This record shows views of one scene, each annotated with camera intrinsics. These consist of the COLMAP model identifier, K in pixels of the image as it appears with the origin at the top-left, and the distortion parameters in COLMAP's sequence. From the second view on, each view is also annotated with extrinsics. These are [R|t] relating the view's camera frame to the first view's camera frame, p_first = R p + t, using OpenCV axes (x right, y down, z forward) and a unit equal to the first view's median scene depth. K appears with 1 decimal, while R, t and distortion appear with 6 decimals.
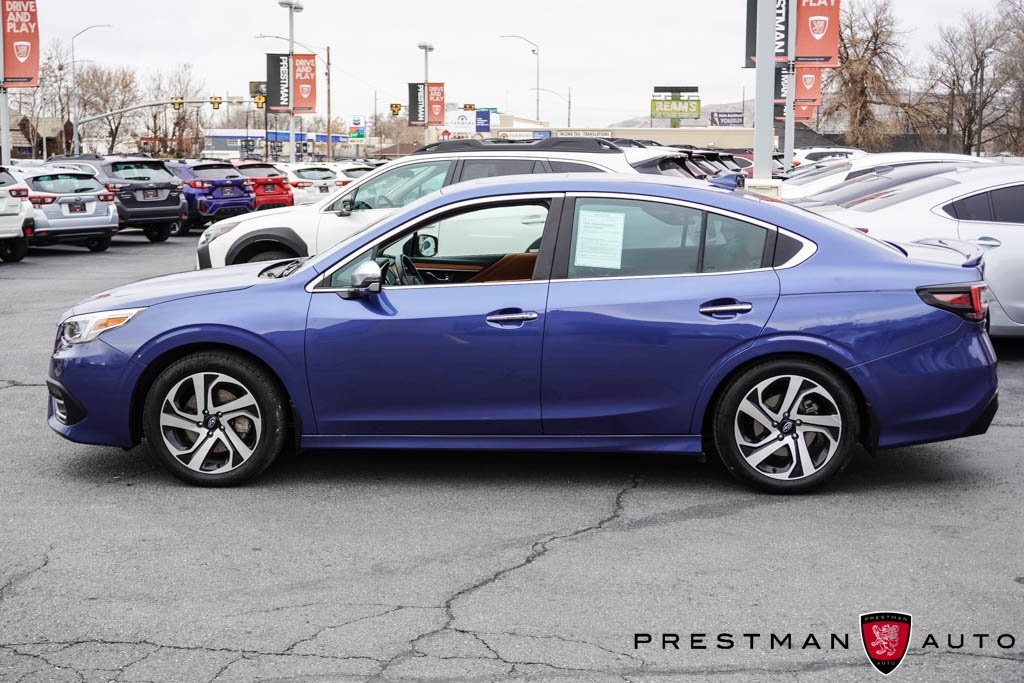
lens RADIAL K [[1355.7, 0, 511.8], [0, 1355.7, 346.3], [0, 0, 1]] dist [-0.120499, 0.000000]
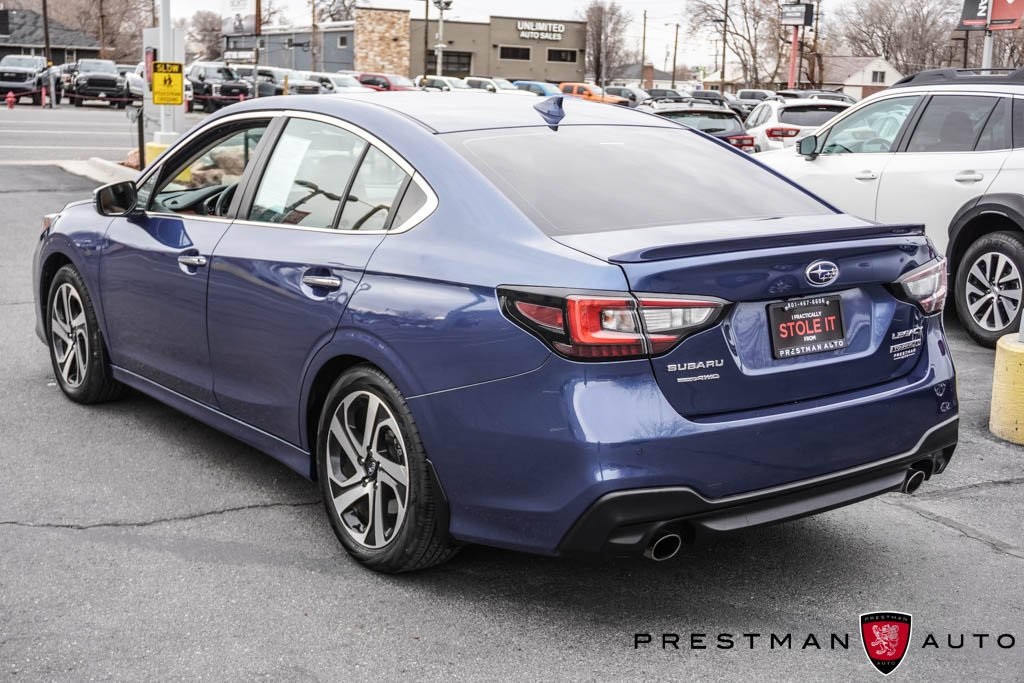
lens RADIAL K [[1374.4, 0, 512.4], [0, 1374.4, 341.3], [0, 0, 1]] dist [0.013021, 0.000000]
pose [[0.682030, 0.158859, -0.713862, 0.731424], [-0.136596, 0.986616, 0.089051, -0.073278], [0.718454, 0.036776, 0.694601, 0.573178]]
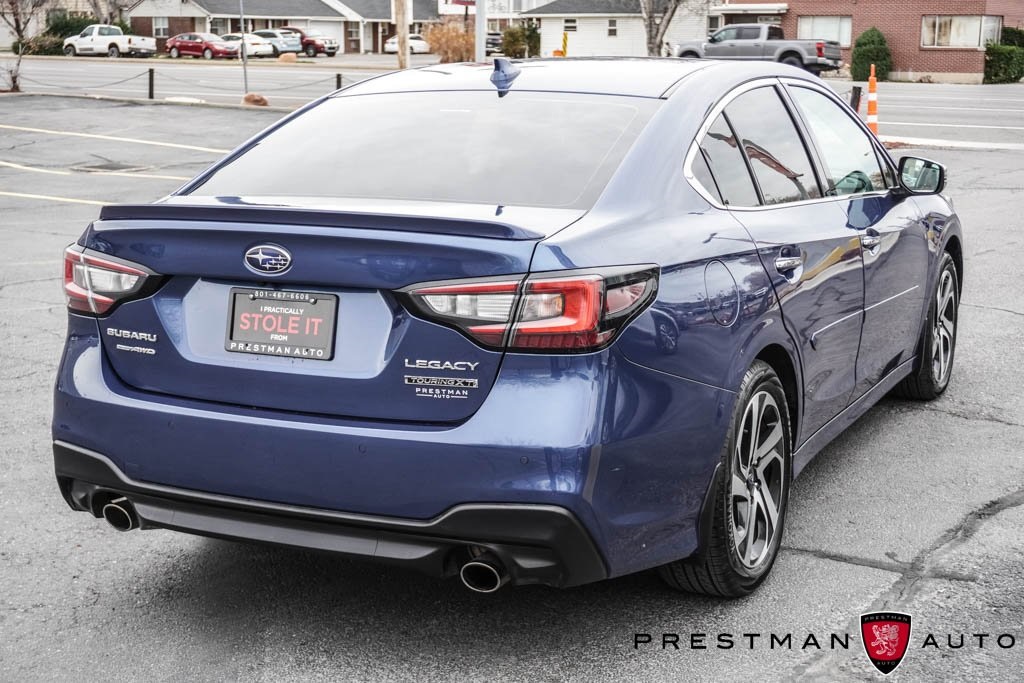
lens RADIAL K [[1512.2, 0, 510.0], [0, 1512.2, 342.8], [0, 0, 1]] dist [0.040005, 0.000000]
pose [[-0.357196, 0.182802, -0.915967, 0.871826], [-0.135985, 0.960034, 0.244626, -0.186235], [0.924078, 0.211937, -0.318062, 1.352481]]
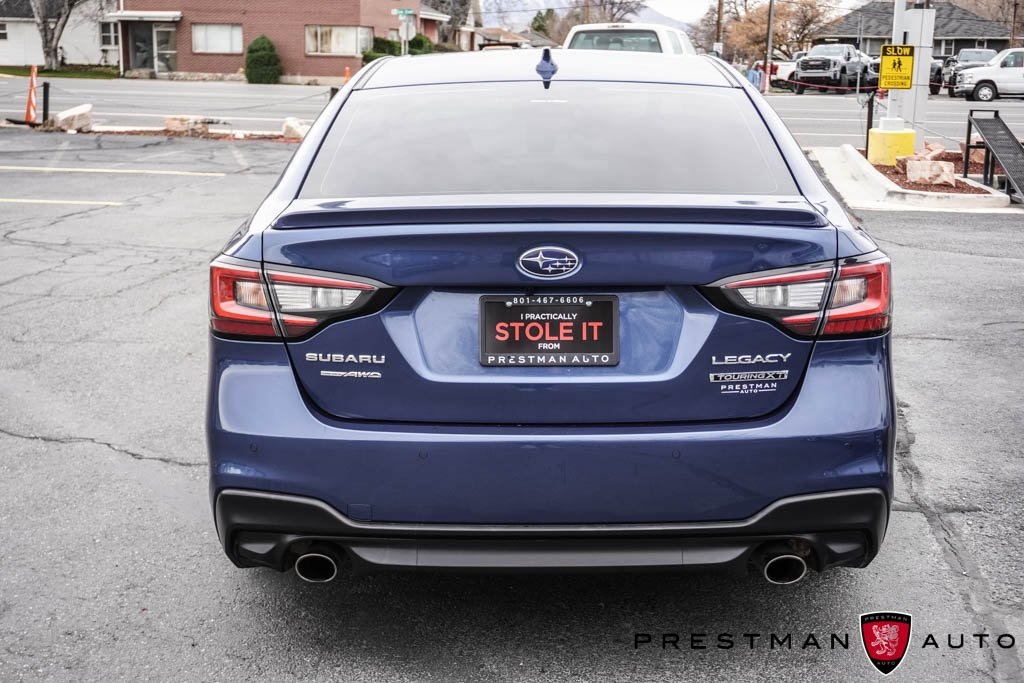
lens RADIAL K [[1374.4, 0, 513.0], [0, 1374.4, 341.3], [0, 0, 1]] dist [0.013021, 0.000000]
pose [[0.084358, 0.206643, -0.974773, 0.844512], [-0.153331, 0.969301, 0.192213, -0.128839], [0.984568, 0.133248, 0.113453, 1.026699]]
